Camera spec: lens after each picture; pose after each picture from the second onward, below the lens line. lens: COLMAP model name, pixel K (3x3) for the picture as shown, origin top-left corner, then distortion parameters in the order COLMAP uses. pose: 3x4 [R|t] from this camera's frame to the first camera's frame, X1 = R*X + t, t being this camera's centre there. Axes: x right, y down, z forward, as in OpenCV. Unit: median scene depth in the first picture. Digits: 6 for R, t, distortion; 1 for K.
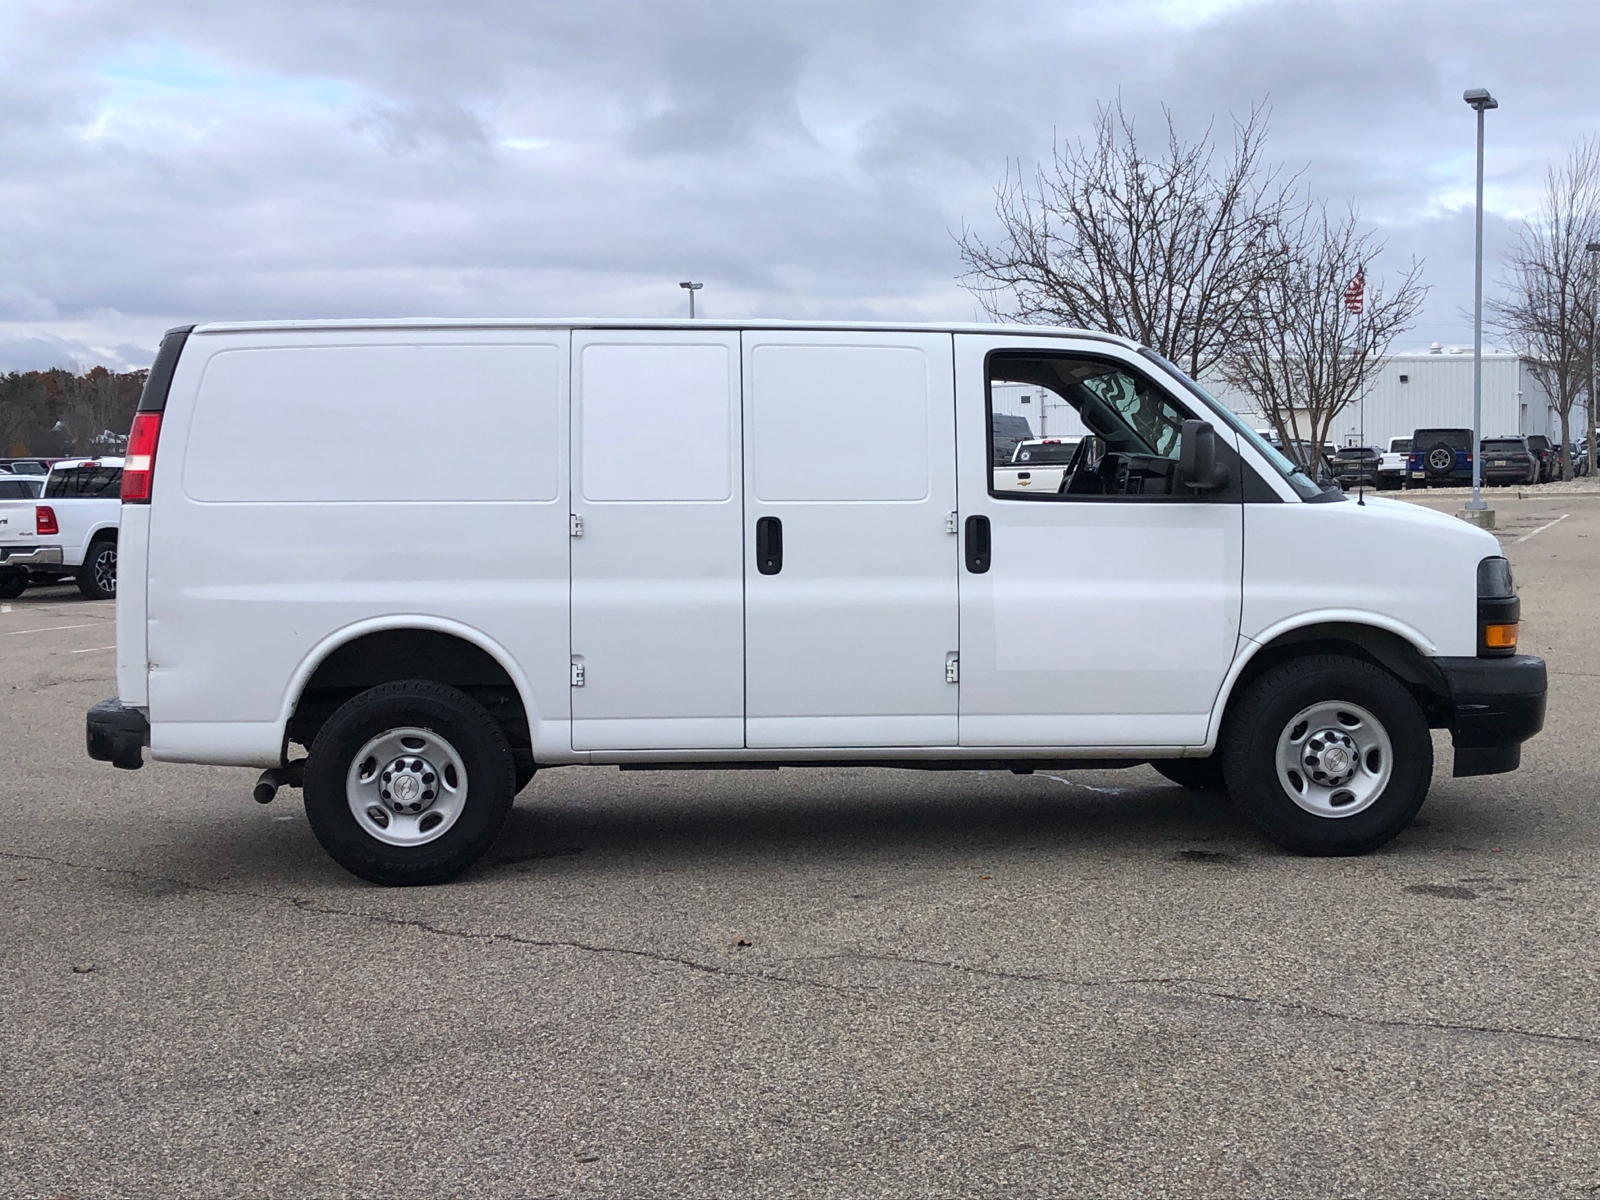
lens RADIAL K [[2123.8, 0, 781.3], [0, 2123.8, 594.3], [0, 0, 1]] dist [0.223203, -0.883681]
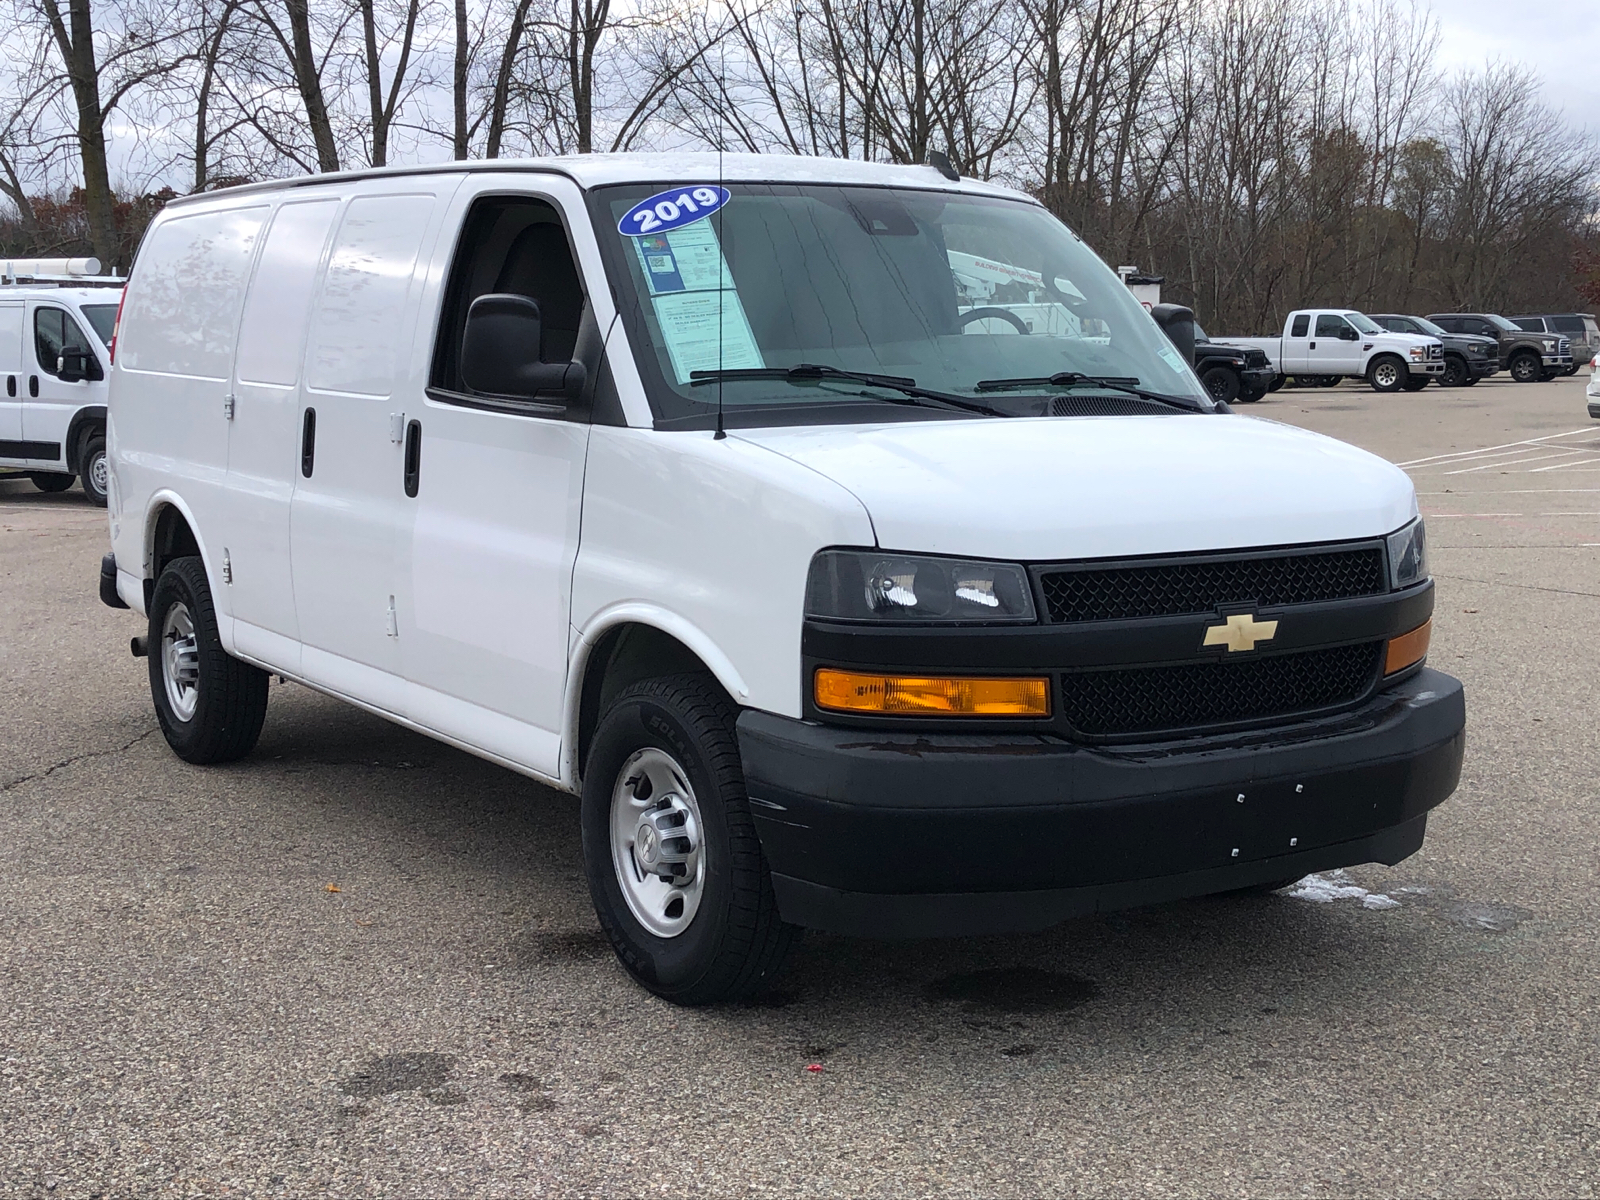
lens RADIAL K [[2100.1, 0, 800.0], [0, 2100.1, 600.0], [0, 0, 1]] dist [0.226902, -0.535015]
pose [[0.520702, 0.125257, -0.844500, 0.797508], [-0.057108, 0.992073, 0.111934, -0.064943], [0.851826, -0.010057, 0.523728, 0.721885]]
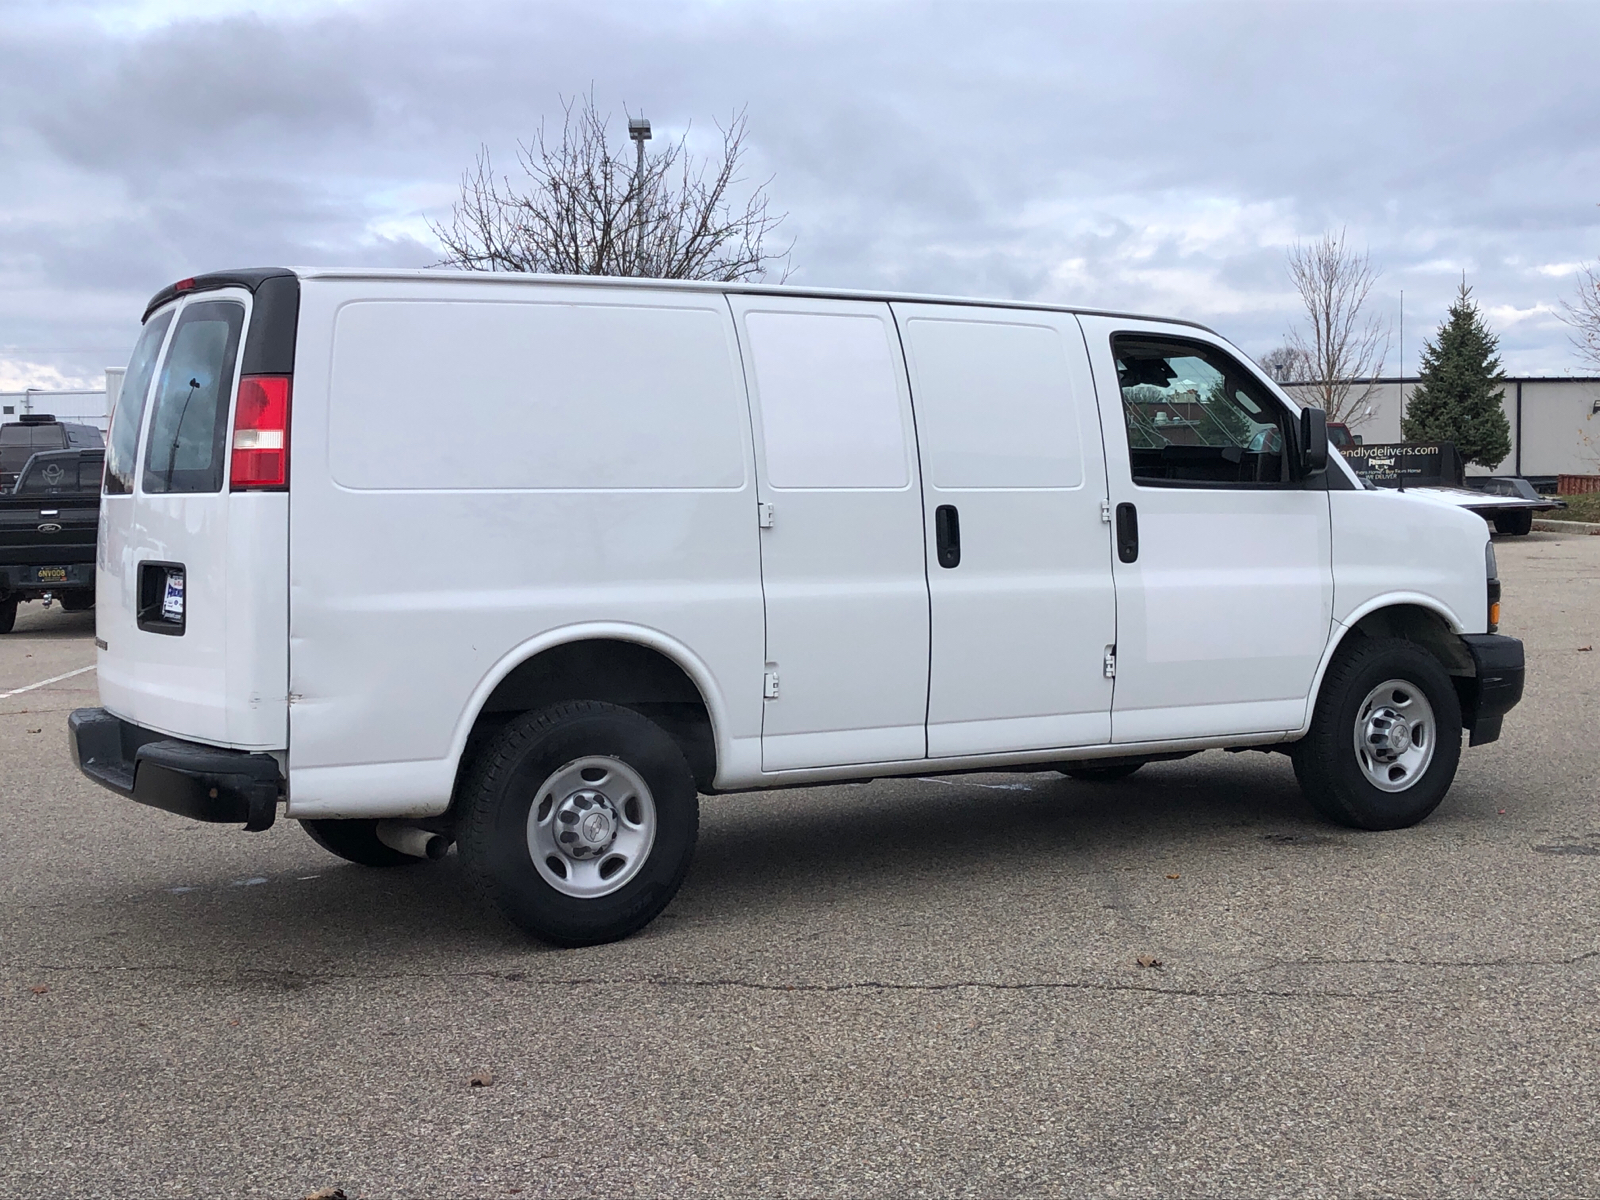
lens RADIAL K [[2123.8, 0, 781.3], [0, 2123.8, 594.3], [0, 0, 1]] dist [0.223203, -0.883681]
pose [[0.884297, -0.023547, 0.466330, -0.494958], [0.027861, 0.999609, -0.002357, 0.002404], [-0.466092, 0.015077, 0.884608, 0.218160]]
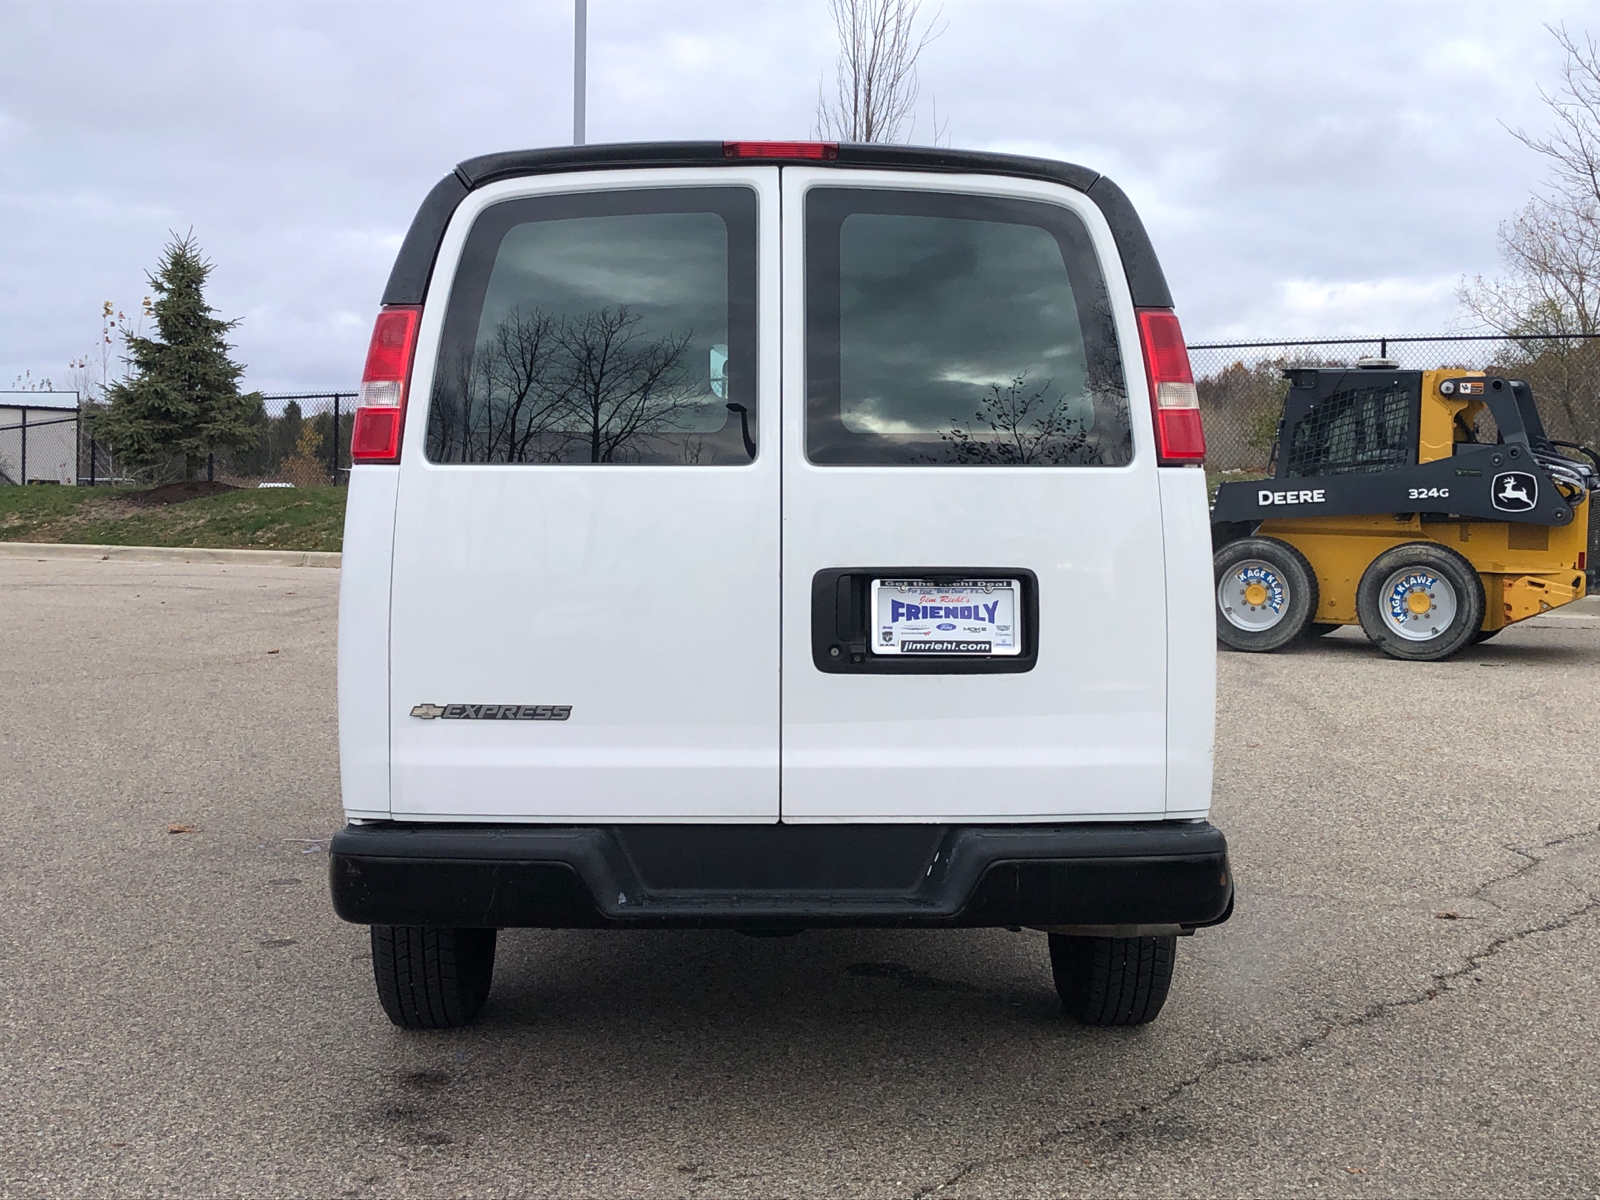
lens RADIAL K [[2123.8, 0, 781.3], [0, 2123.8, 594.3], [0, 0, 1]] dist [0.223203, -0.883681]
pose [[0.019113, -0.038464, 0.999077, -0.875068], [0.047264, 0.998177, 0.037525, -0.034531], [-0.998700, 0.046503, 0.020896, 1.091106]]
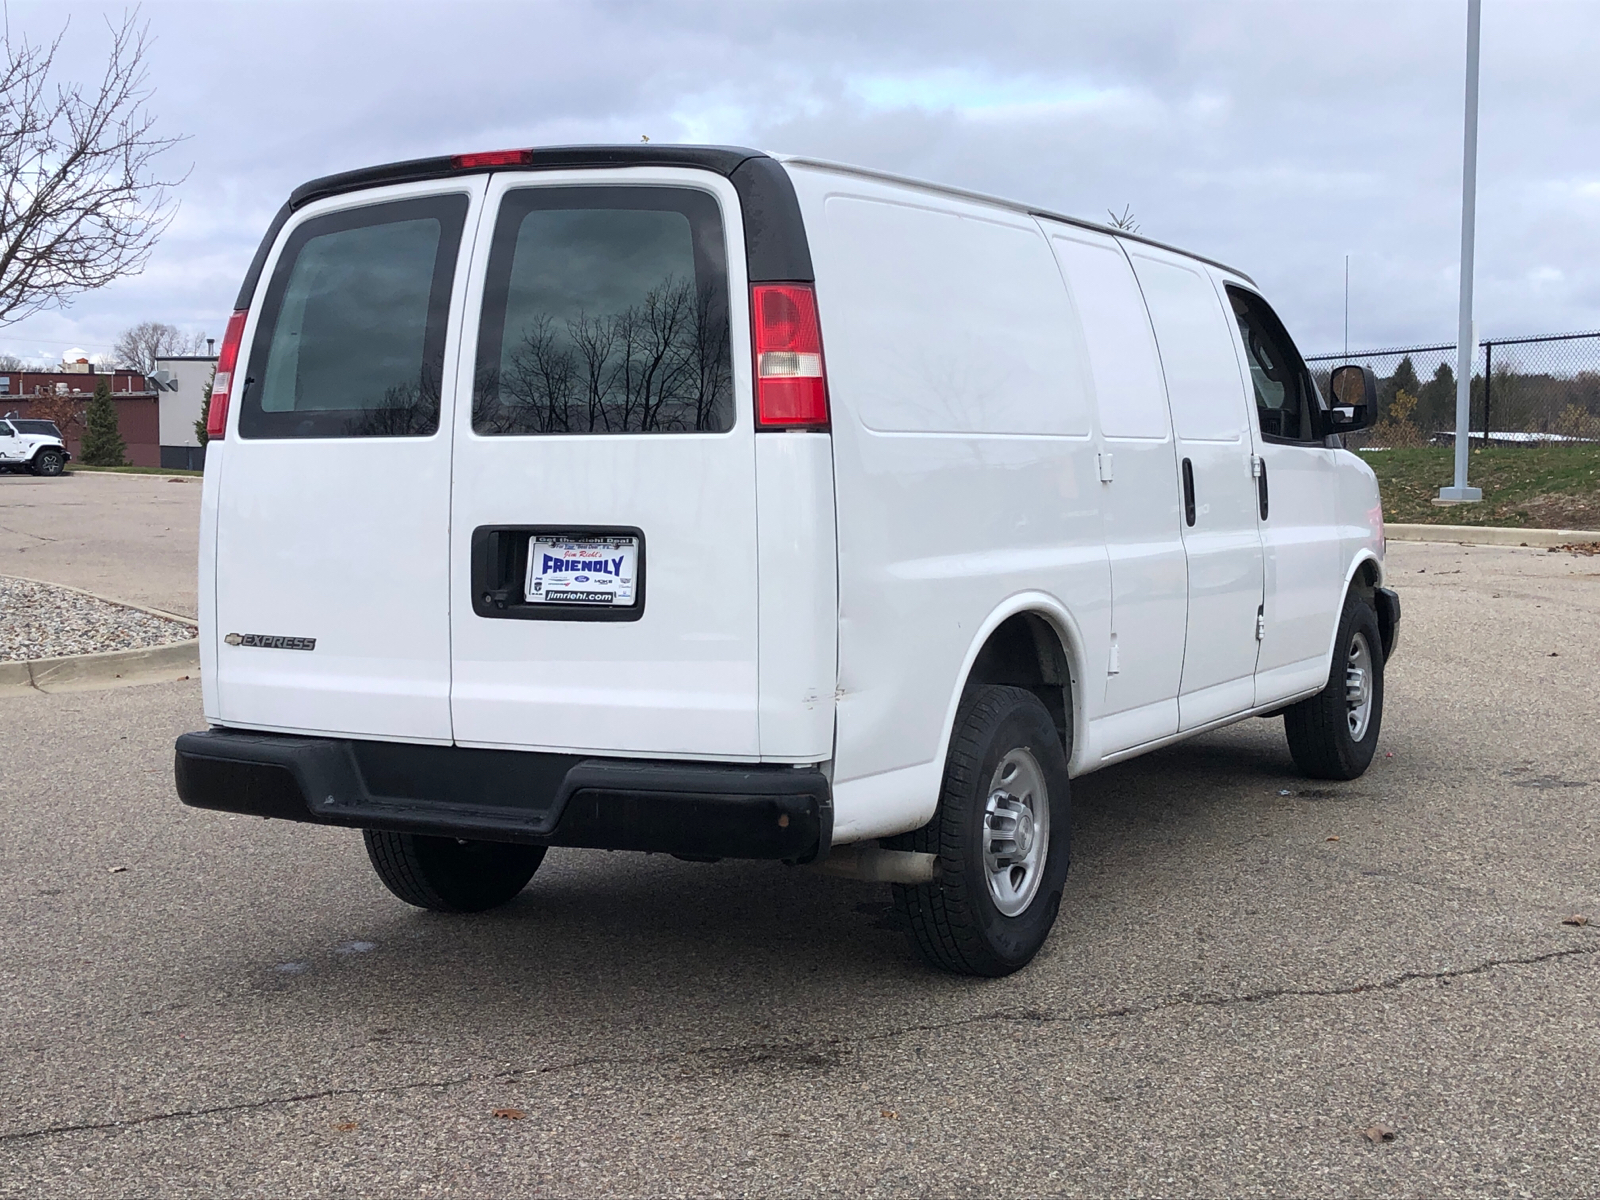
lens RADIAL K [[2123.8, 0, 781.3], [0, 2123.8, 594.3], [0, 0, 1]] dist [0.223203, -0.883681]
pose [[0.528537, -0.047845, 0.847561, -0.813306], [0.045987, 0.998558, 0.027692, -0.012941], [-0.847664, 0.024340, 0.529975, 0.679187]]
